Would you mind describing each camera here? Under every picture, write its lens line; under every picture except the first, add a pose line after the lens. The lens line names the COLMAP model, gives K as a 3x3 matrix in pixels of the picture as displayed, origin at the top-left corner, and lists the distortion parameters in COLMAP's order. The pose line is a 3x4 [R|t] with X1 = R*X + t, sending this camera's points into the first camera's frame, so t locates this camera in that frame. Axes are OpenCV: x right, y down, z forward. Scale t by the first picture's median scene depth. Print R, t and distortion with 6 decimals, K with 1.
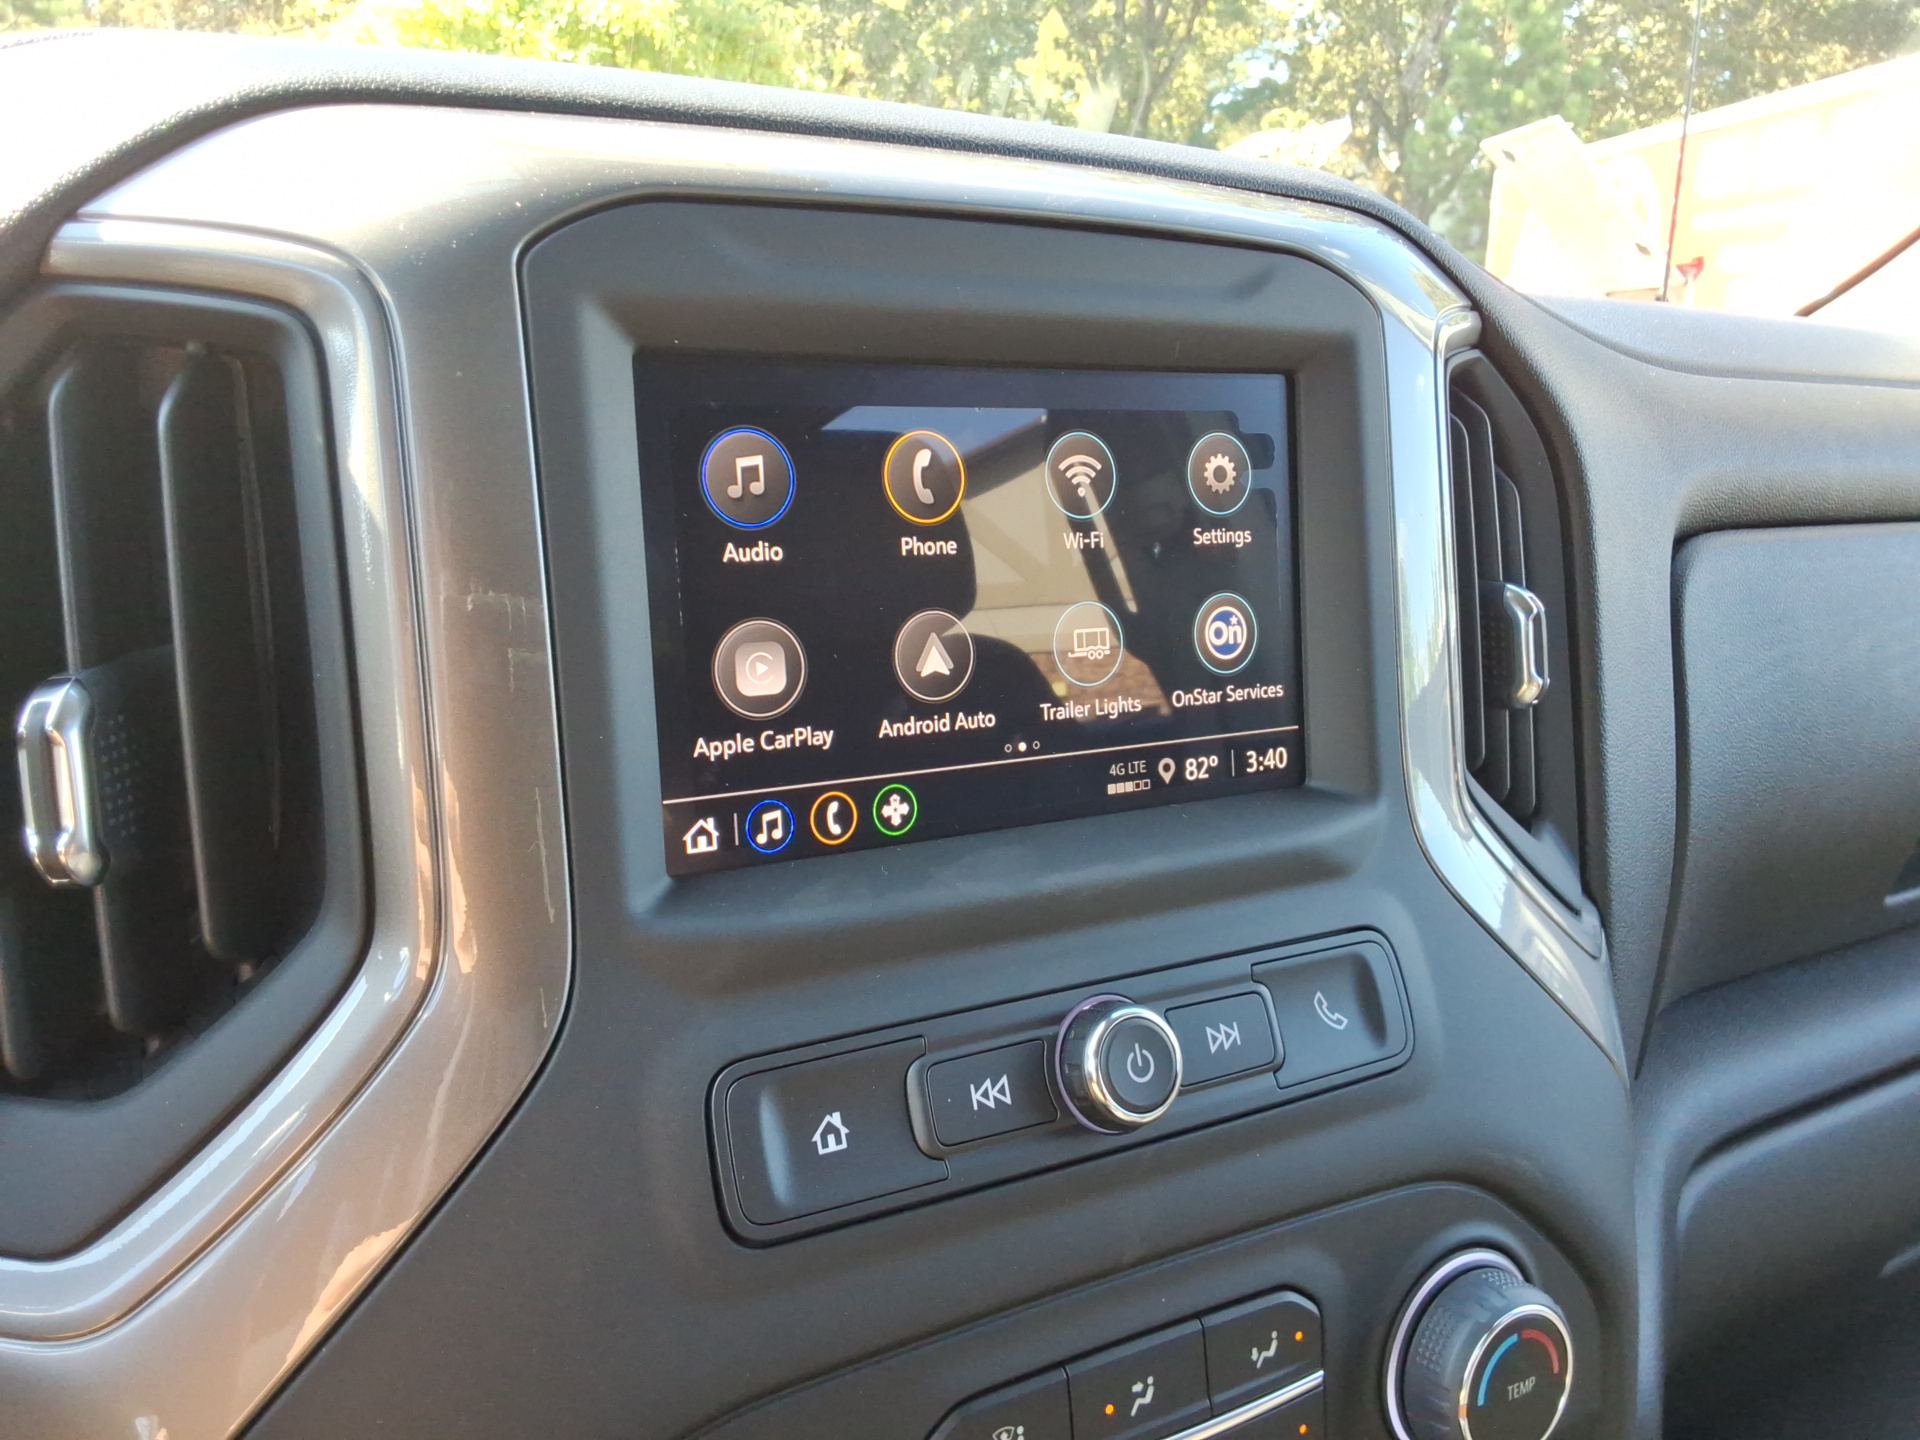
lens RADIAL K [[1535.0, 0, 953.5], [0, 1535.0, 709.8], [0, 0, 1]] dist [0.109322, -0.163323]
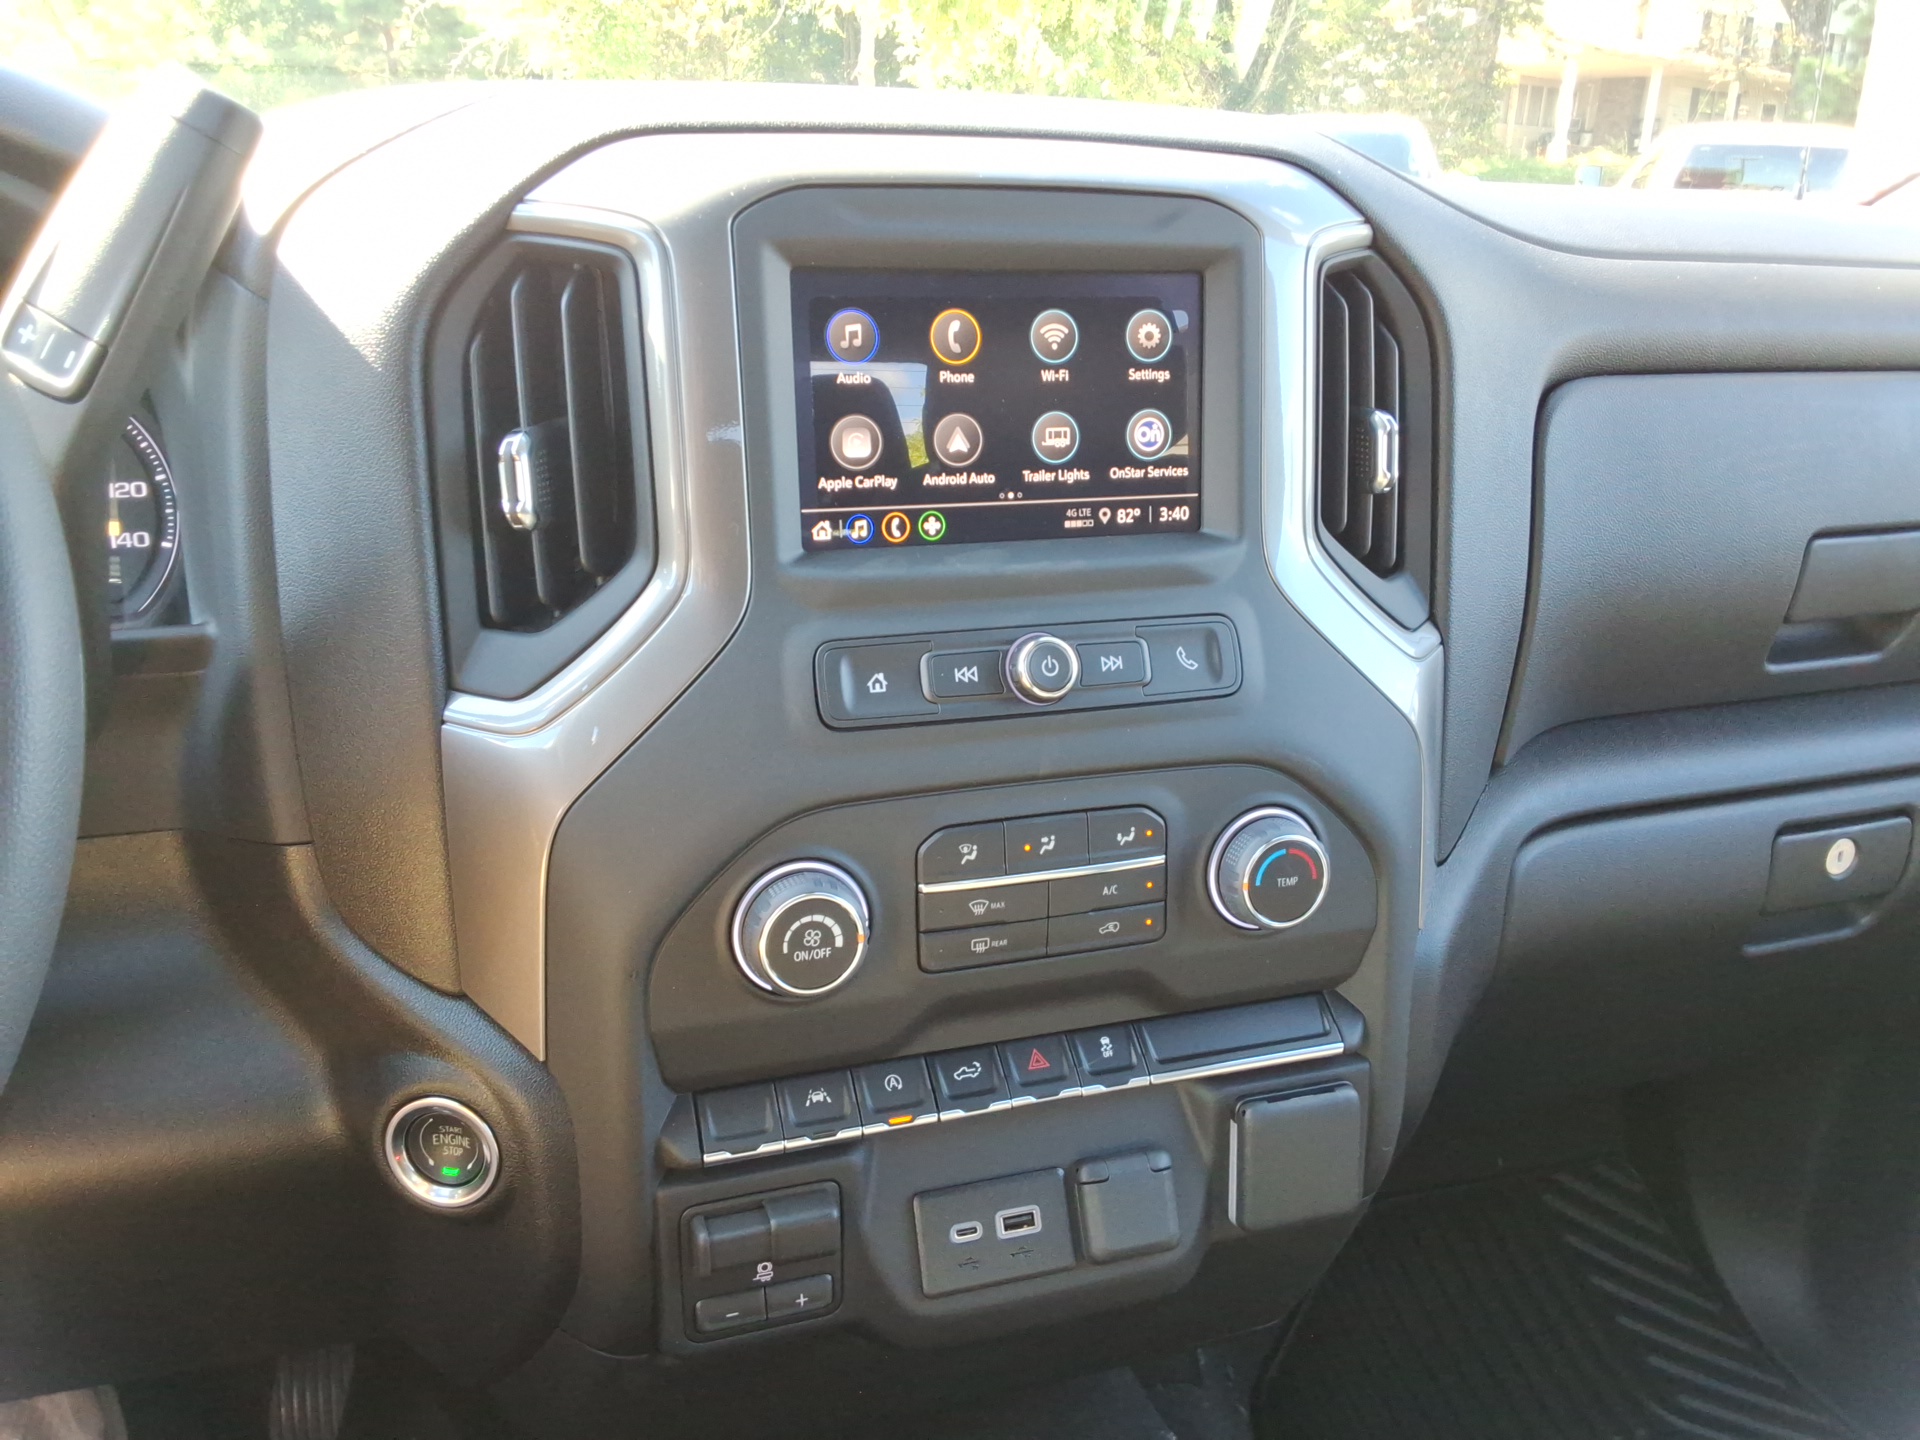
lens RADIAL K [[1535.0, 0, 964.6], [0, 1535.0, 715.2], [0, 0, 1]] dist [0.109322, -0.163323]
pose [[0.981842, 0.060644, -0.179746, 0.328015], [-0.040648, 0.992773, 0.112912, 0.077947], [0.185295, -0.103556, 0.977211, -0.760209]]
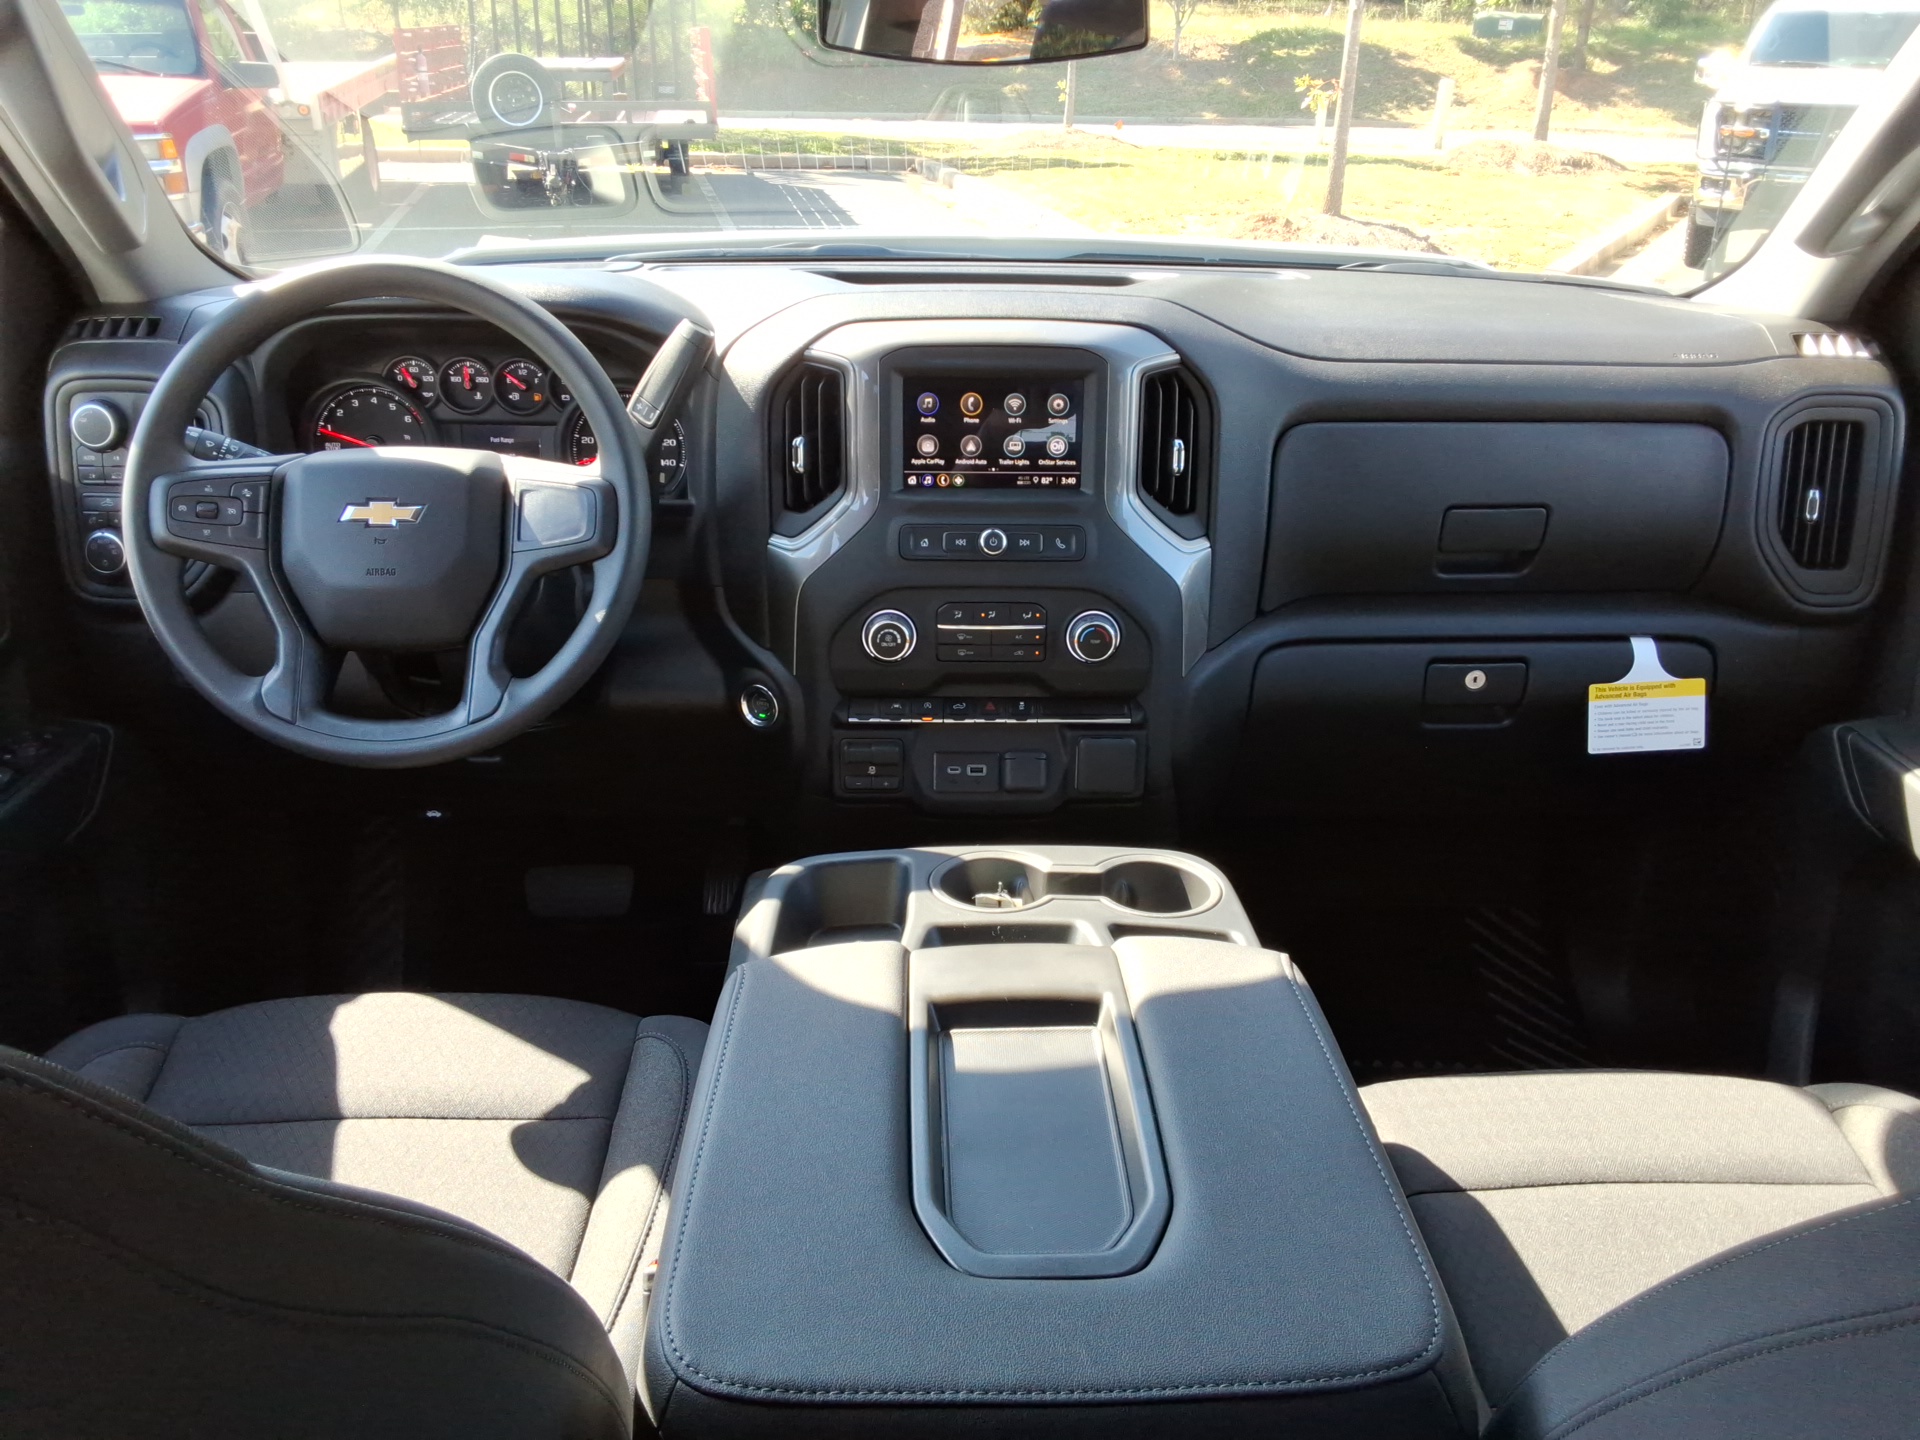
lens RADIAL K [[1535.0, 0, 988.8], [0, 1535.0, 728.4], [0, 0, 1]] dist [0.109322, -0.163323]
pose [[0.879740, 0.182231, -0.439146, 2.049615], [-0.092580, 0.971610, 0.217722, -0.207428], [0.466354, -0.150883, 0.871636, -2.841107]]
